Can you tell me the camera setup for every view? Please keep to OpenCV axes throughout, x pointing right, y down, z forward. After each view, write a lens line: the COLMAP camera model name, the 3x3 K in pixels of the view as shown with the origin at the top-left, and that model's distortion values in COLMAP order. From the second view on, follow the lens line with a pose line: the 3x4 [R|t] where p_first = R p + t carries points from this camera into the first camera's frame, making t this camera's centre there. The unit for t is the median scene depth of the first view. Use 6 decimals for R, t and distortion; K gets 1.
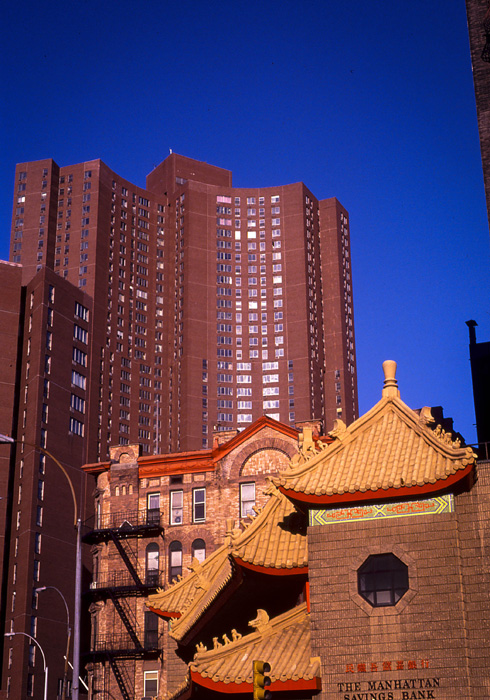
lens RADIAL K [[1102.3, 0, 245.0], [0, 1102.3, 350.0], [0, 0, 1]] dist [-0.215384, 1.079391]
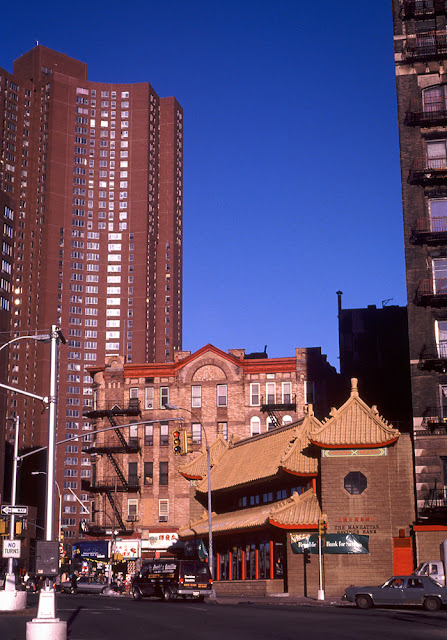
lens RADIAL K [[1007.8, 0, 223.5], [0, 1007.8, 320.0], [0, 0, 1]] dist [-0.215384, 1.079391]
pose [[0.979283, 0.055986, 0.194604, -0.070930], [-0.081954, 0.988375, 0.128059, -0.046589], [-0.185172, -0.141355, 0.972487, -0.118307]]
